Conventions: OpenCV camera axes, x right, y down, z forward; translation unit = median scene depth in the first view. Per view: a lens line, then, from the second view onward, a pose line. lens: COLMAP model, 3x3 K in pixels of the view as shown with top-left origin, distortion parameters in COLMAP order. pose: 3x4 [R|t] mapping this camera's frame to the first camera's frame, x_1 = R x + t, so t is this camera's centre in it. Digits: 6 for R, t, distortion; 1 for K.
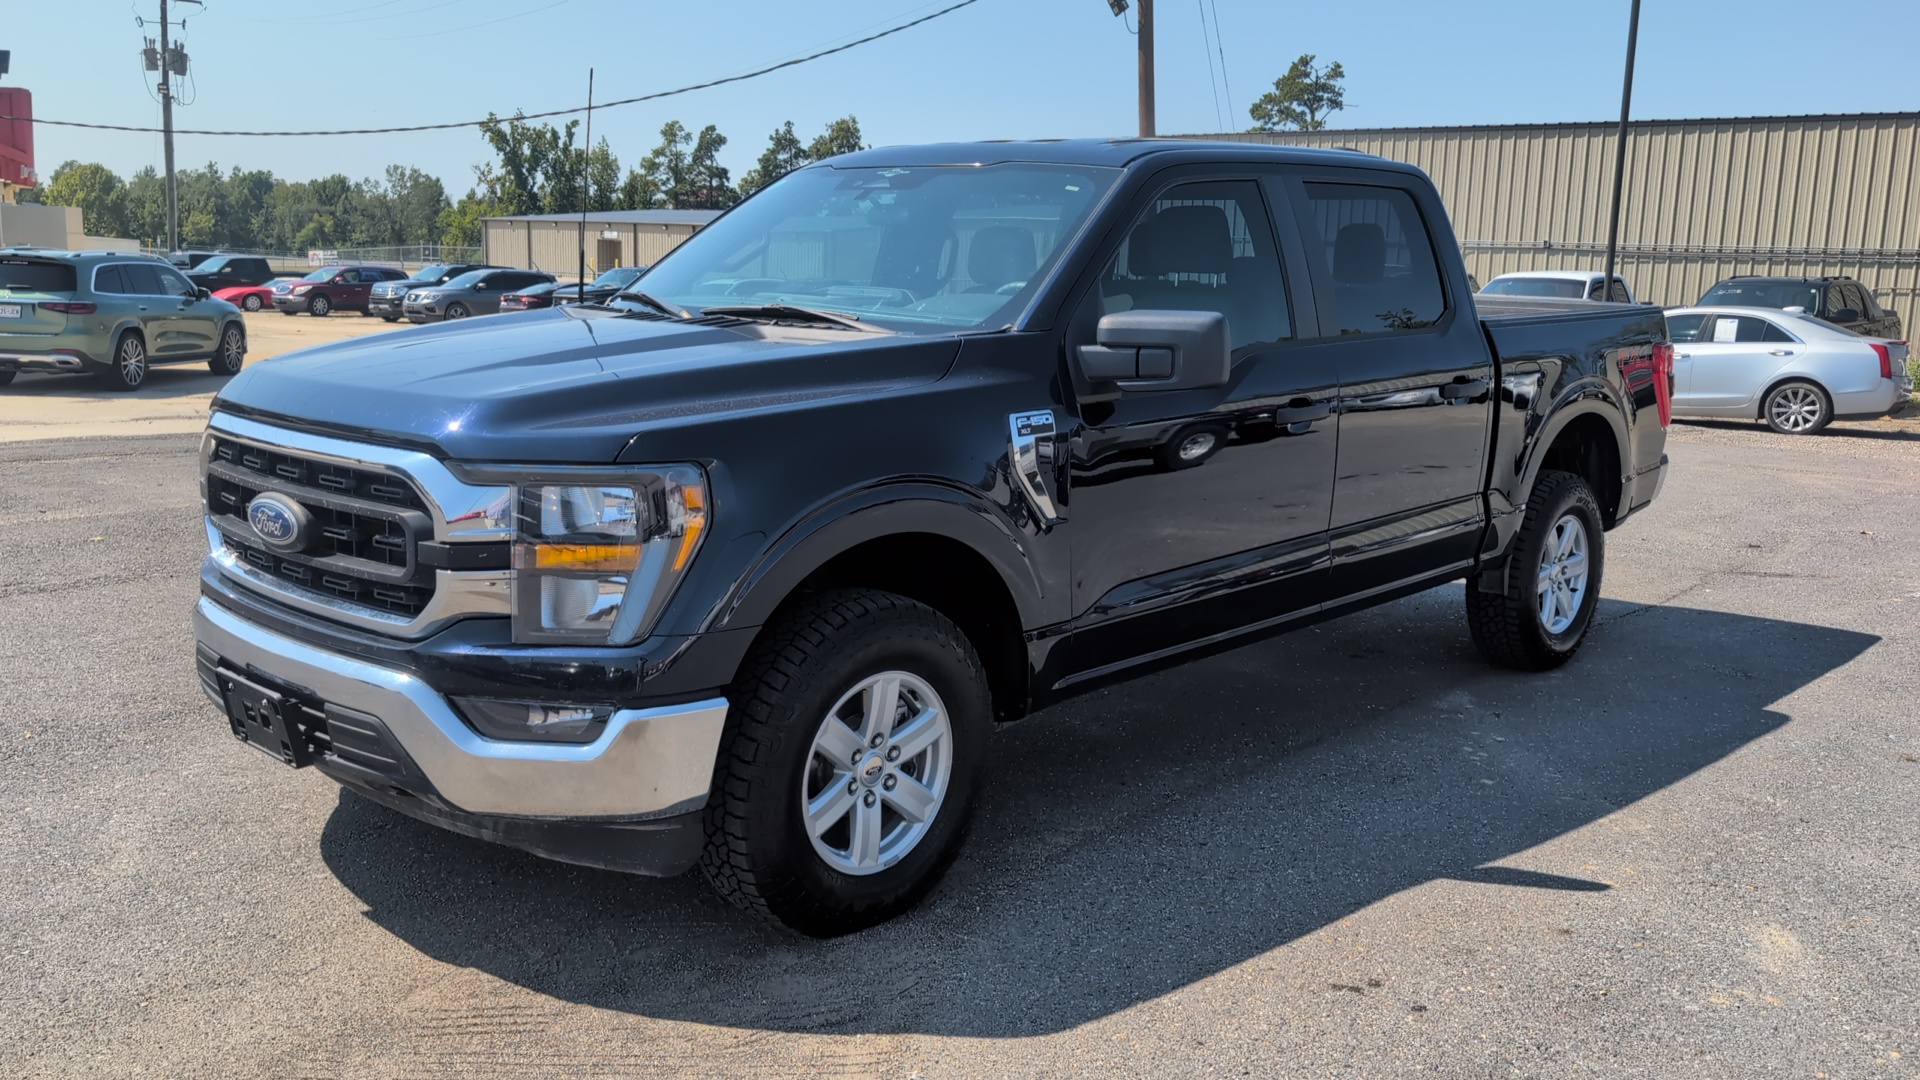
lens RADIAL K [[1619.7, 0, 985.8], [0, 1619.7, 515.0], [0, 0, 1]] dist [0.019699, -0.030804]
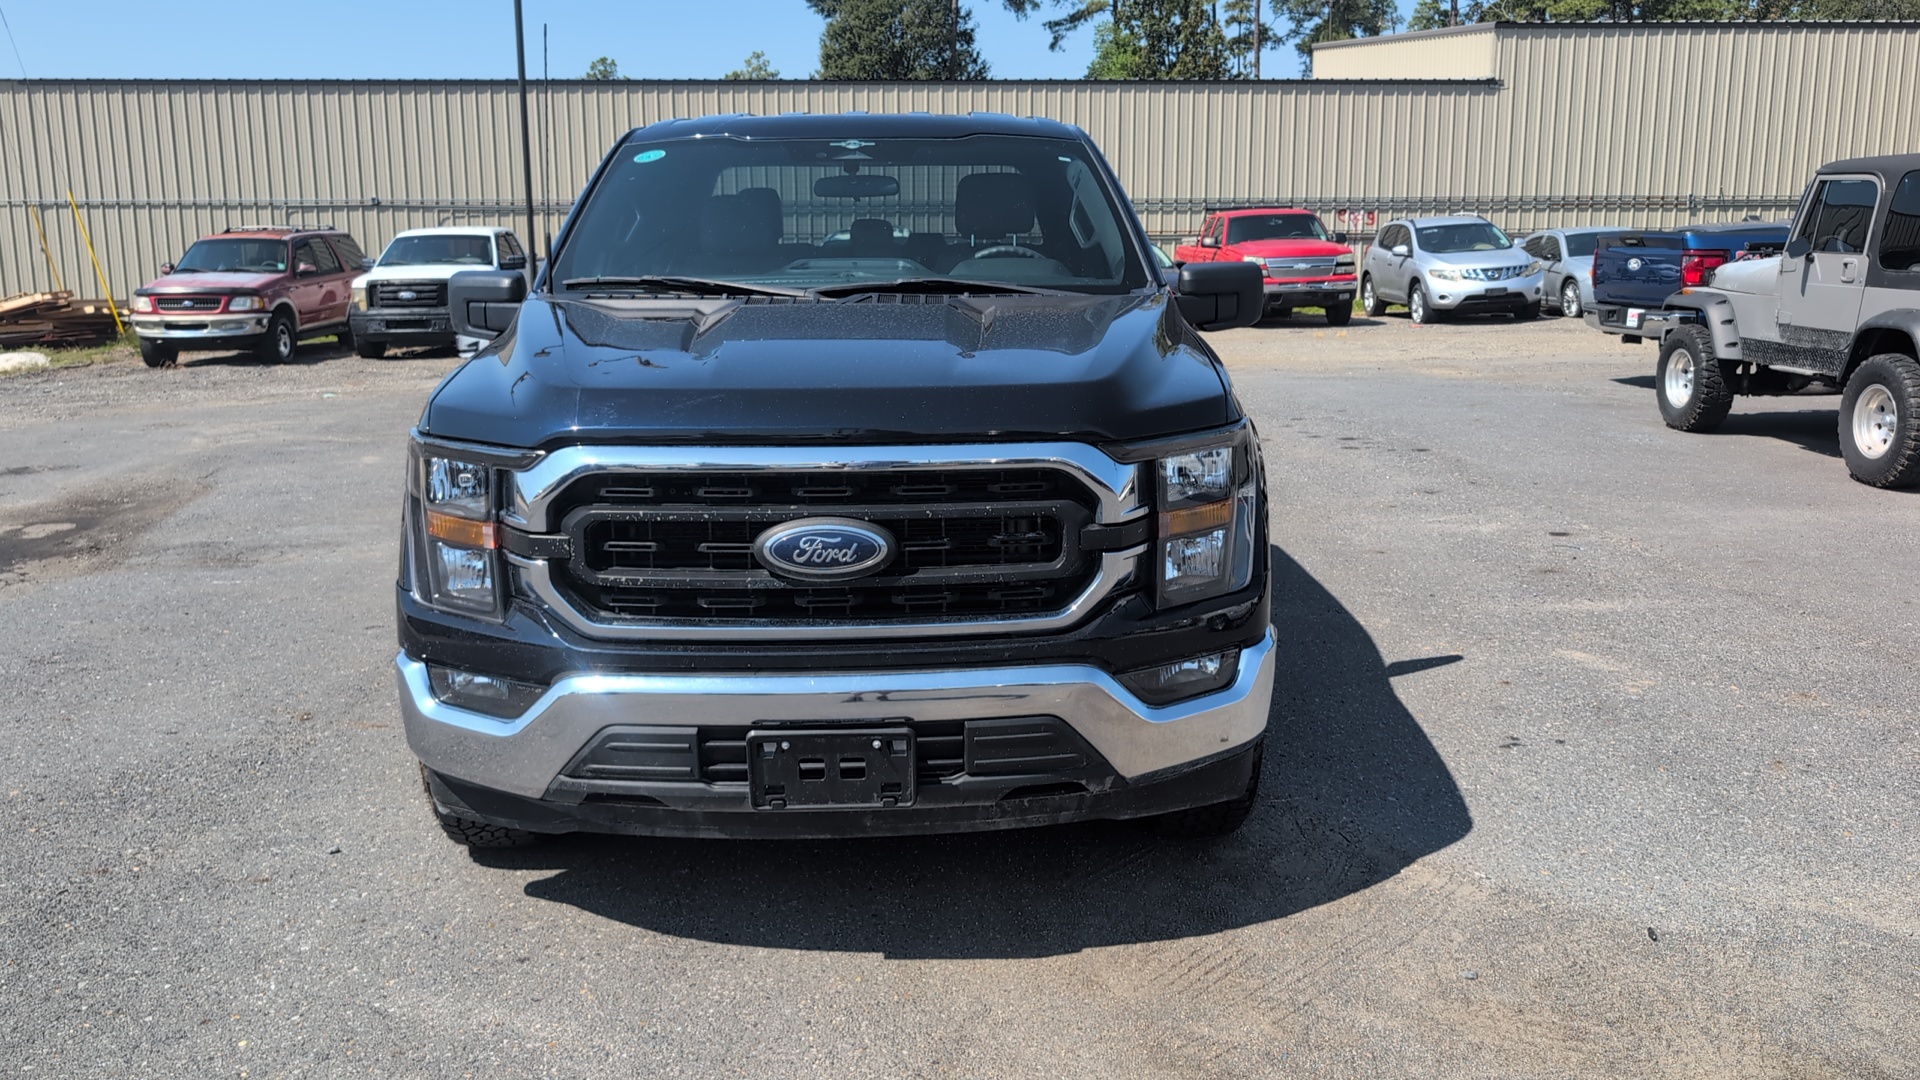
lens RADIAL K [[1619.7, 0, 978.7], [0, 1619.7, 558.7], [0, 0, 1]] dist [0.019699, -0.030804]
pose [[0.705120, -0.175929, 0.686917, -0.921075], [0.139025, 0.984231, 0.109366, -0.070183], [-0.695326, 0.018383, 0.718459, 0.294702]]
